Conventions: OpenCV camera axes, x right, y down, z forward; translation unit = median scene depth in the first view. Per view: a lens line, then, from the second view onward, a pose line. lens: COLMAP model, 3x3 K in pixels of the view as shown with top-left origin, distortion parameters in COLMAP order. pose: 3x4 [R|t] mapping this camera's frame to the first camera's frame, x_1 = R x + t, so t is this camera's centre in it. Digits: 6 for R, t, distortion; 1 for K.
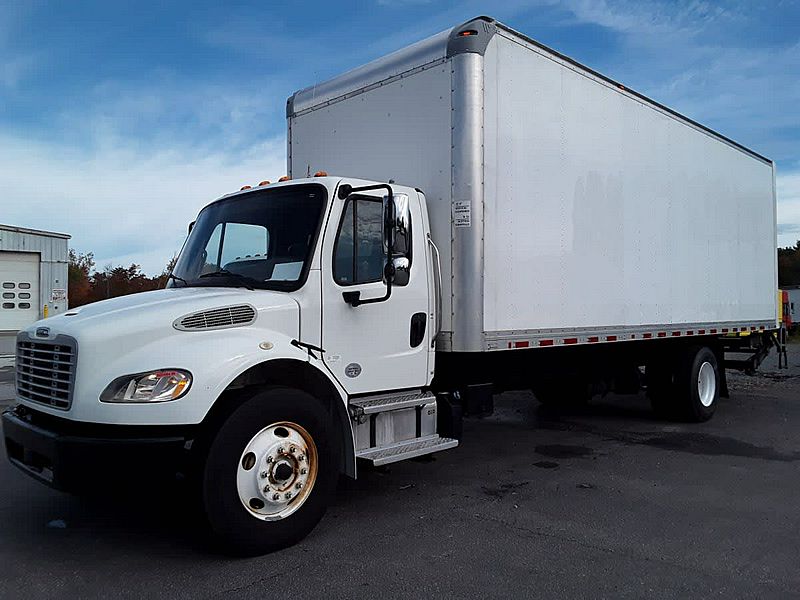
lens RADIAL K [[657.1, 0, 387.3], [0, 657.1, 293.7], [0, 0, 1]] dist [0.054011, -0.015186]
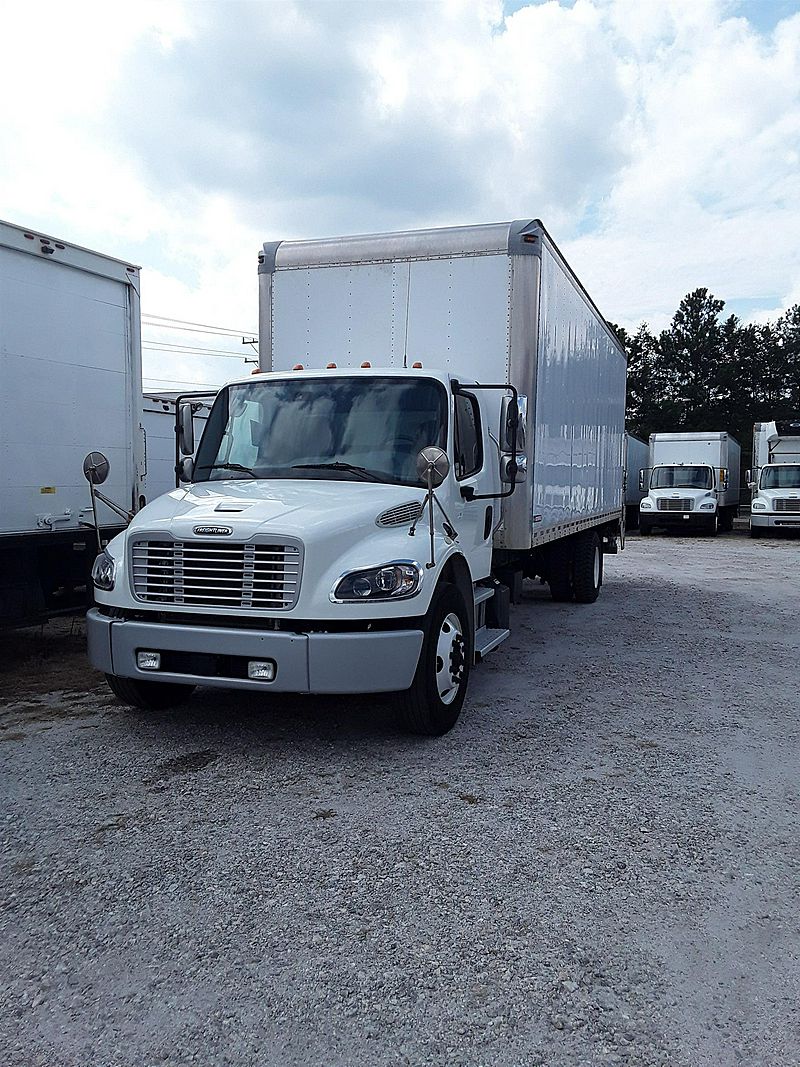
lens RADIAL K [[876.4, 0, 402.6], [0, 876.4, 527.7], [0, 0, 1]] dist [0.054011, -0.015186]
pose [[0.893669, -0.012209, 0.448561, -0.778848], [-0.020855, 0.997420, 0.068697, -0.032204], [-0.448243, -0.070747, 0.891108, -0.186007]]
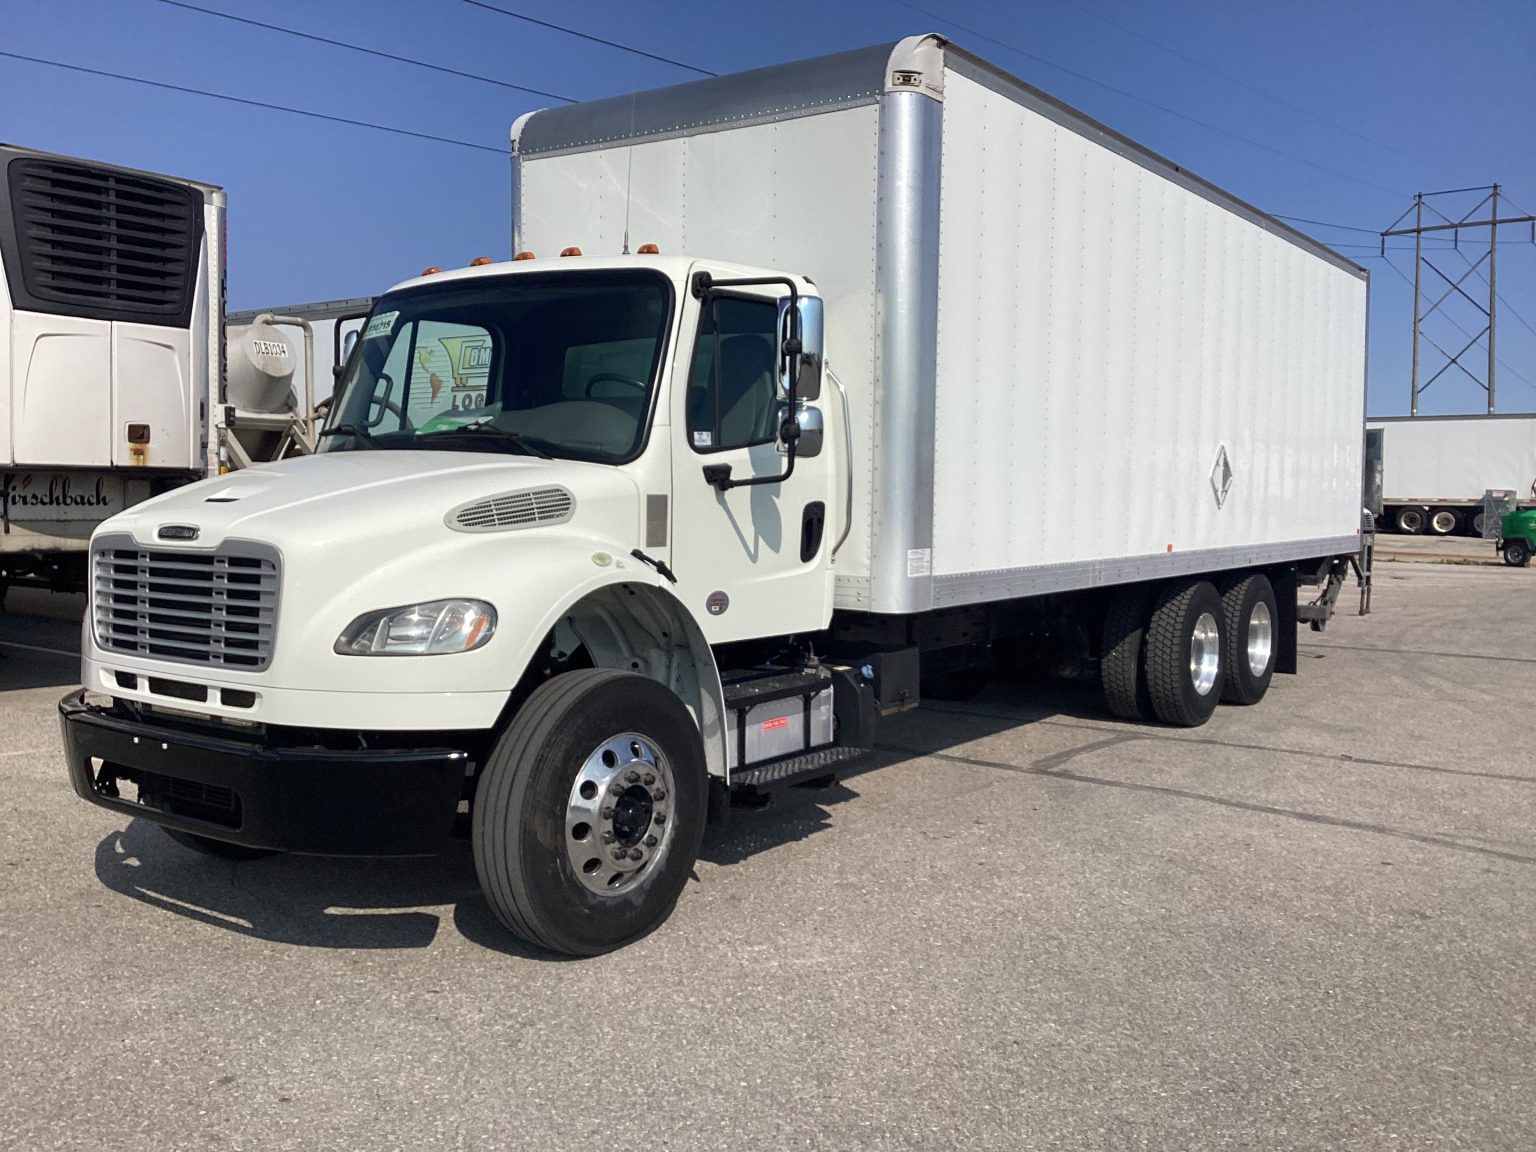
lens RADIAL K [[1404.5, 0, 780.5], [0, 1404.5, 586.7], [0, 0, 1]] dist [-0.014603, 0.000000]
pose [[0.981433, 0.000179, 0.191804, -0.237976], [-0.018201, 0.995574, 0.092203, -0.011165], [-0.190938, -0.093983, 0.977093, -0.206553]]
